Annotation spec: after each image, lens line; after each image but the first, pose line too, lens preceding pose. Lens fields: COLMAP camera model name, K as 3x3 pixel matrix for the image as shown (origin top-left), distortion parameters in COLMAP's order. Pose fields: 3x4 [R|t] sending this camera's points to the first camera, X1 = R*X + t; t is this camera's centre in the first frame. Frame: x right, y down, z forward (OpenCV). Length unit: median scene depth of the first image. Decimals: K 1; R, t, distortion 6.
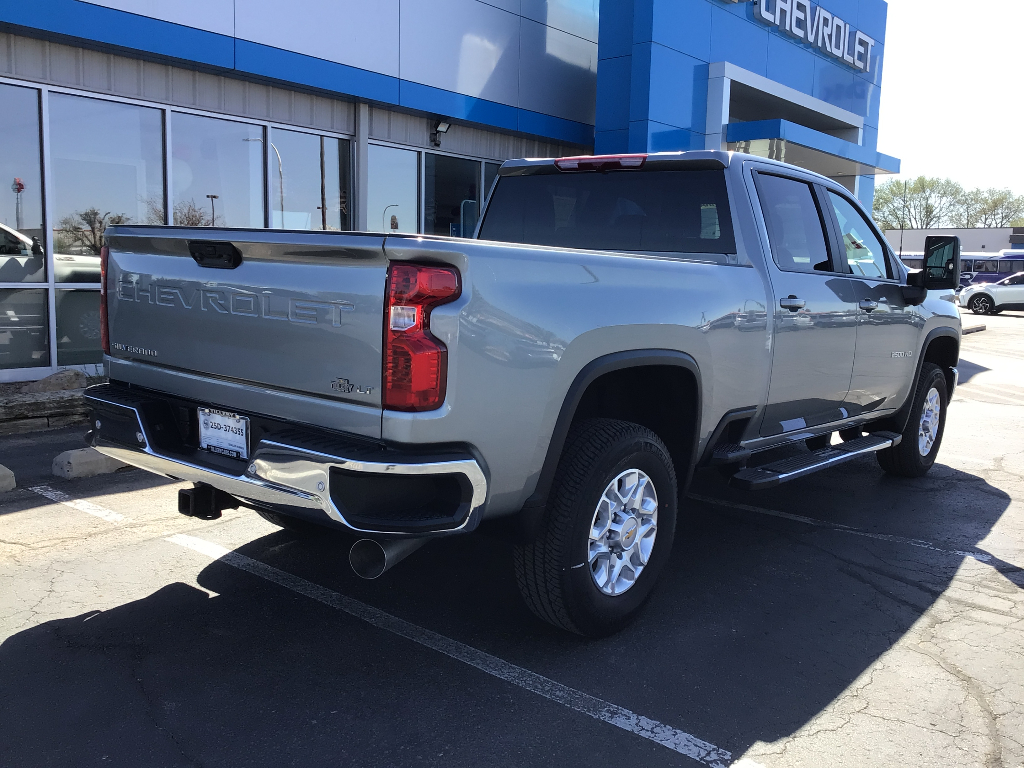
lens RADIAL K [[928.9, 0, 515.9], [0, 928.9, 387.8], [0, 0, 1]] dist [0.011160, 0.000000]
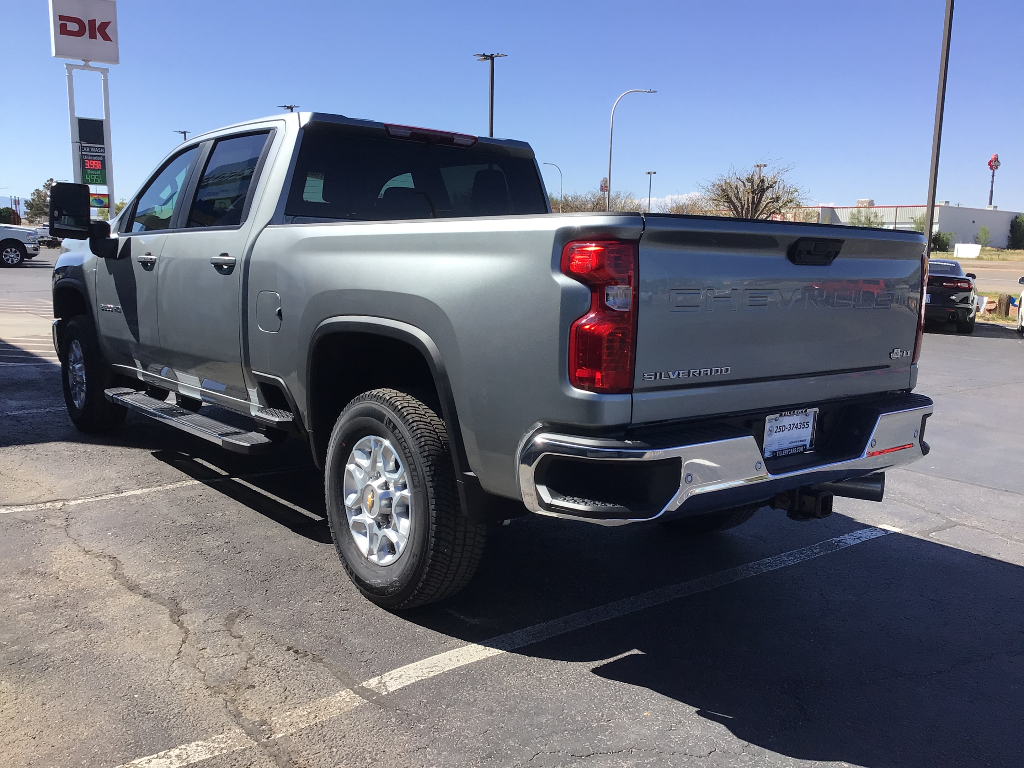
lens RADIAL K [[928.9, 0, 515.1], [0, 928.9, 384.9], [0, 0, 1]] dist [0.011160, 0.000000]
pose [[0.196974, -0.173419, 0.964949, -0.131879], [0.110497, 0.981887, 0.153908, -0.018590], [-0.974162, 0.076309, 0.212569, 0.107088]]
